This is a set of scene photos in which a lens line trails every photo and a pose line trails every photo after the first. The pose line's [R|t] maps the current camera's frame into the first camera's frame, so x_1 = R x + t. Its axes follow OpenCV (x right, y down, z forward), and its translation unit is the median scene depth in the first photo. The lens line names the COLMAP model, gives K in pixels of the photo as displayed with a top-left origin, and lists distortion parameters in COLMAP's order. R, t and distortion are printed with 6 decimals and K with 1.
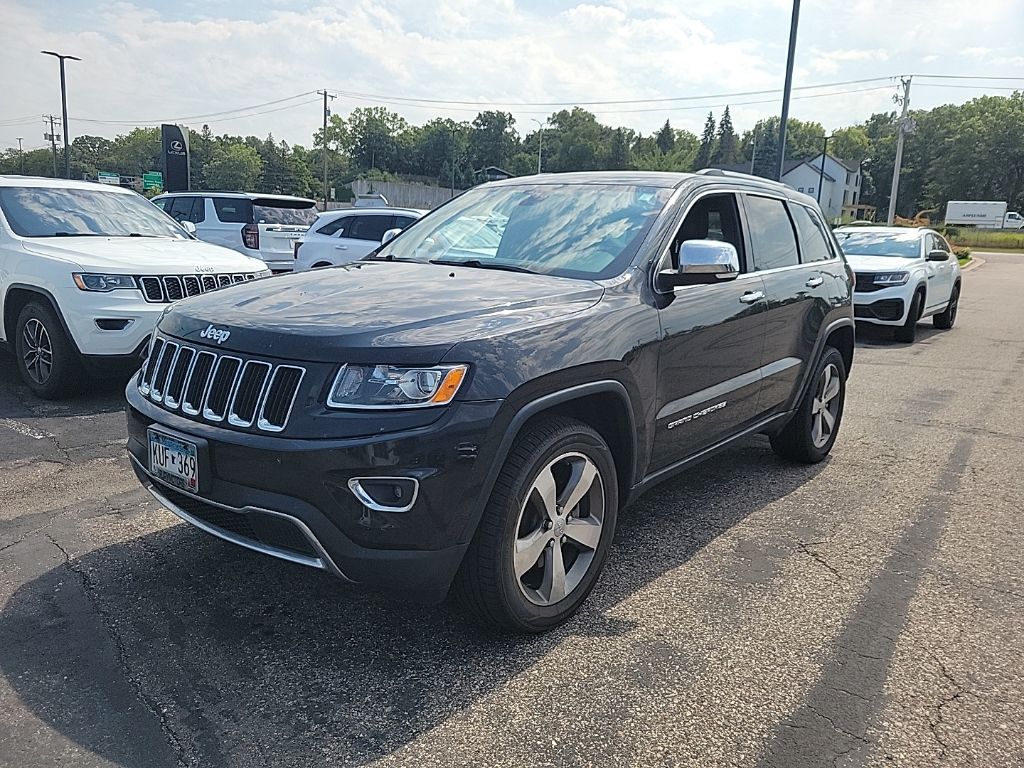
lens RADIAL K [[770.8, 0, 520.2], [0, 770.8, 367.7], [0, 0, 1]] dist [0.055476, -0.039502]
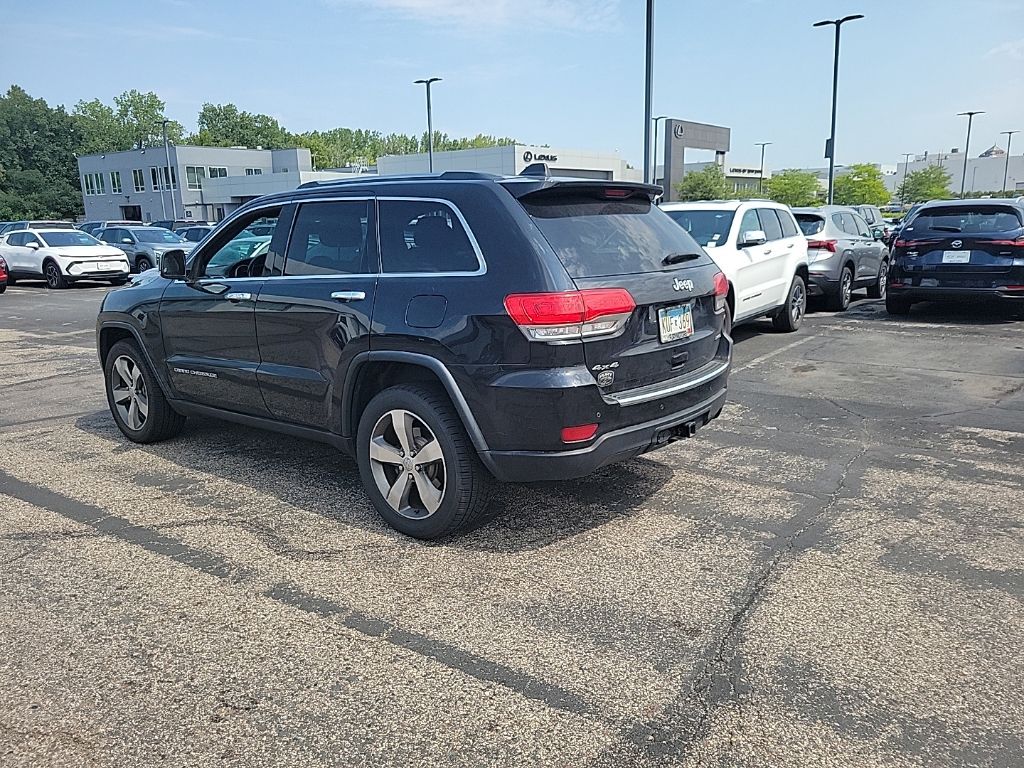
lens RADIAL K [[770.8, 0, 521.6], [0, 770.8, 386.2], [0, 0, 1]] dist [0.055476, -0.039502]
pose [[-0.018798, 0.169227, -0.985398, 1.092068], [-0.150638, 0.973842, 0.170116, -0.166106], [0.988410, 0.151636, 0.007186, 1.069022]]
